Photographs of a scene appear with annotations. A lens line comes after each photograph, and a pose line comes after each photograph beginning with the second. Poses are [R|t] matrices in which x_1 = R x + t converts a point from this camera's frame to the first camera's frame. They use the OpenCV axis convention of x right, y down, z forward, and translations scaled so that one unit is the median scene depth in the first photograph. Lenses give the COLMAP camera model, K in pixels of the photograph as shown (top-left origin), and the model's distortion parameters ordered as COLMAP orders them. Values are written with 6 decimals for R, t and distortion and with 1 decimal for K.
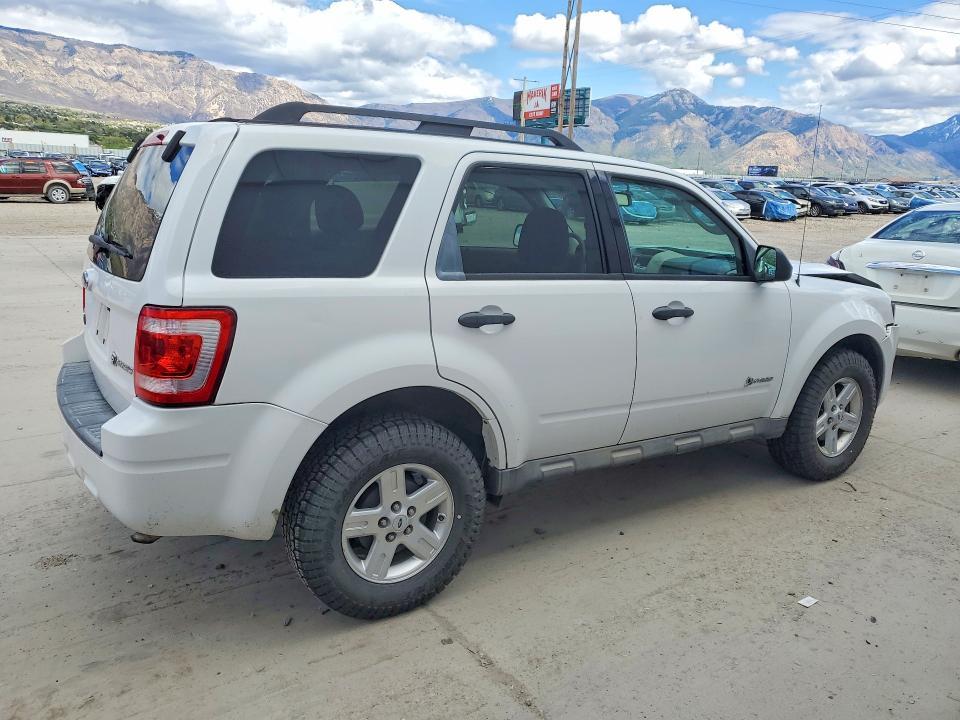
lens RADIAL K [[921.3, 0, 480.0], [0, 921.3, 360.0], [0, 0, 1]] dist [0.050843, -0.002039]
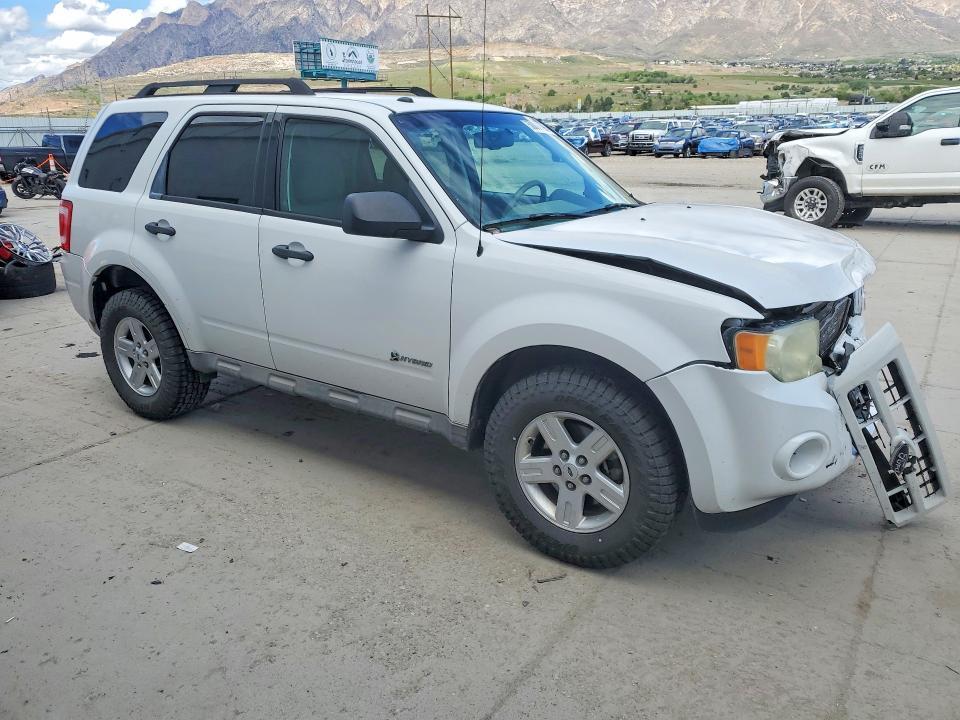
lens RADIAL K [[921.3, 0, 480.0], [0, 921.3, 360.0], [0, 0, 1]] dist [0.050843, -0.002039]
pose [[0.189847, 0.198435, -0.961552, 1.259861], [-0.168140, 0.971466, 0.167284, -0.143168], [0.967309, 0.129917, 0.217794, 1.016649]]
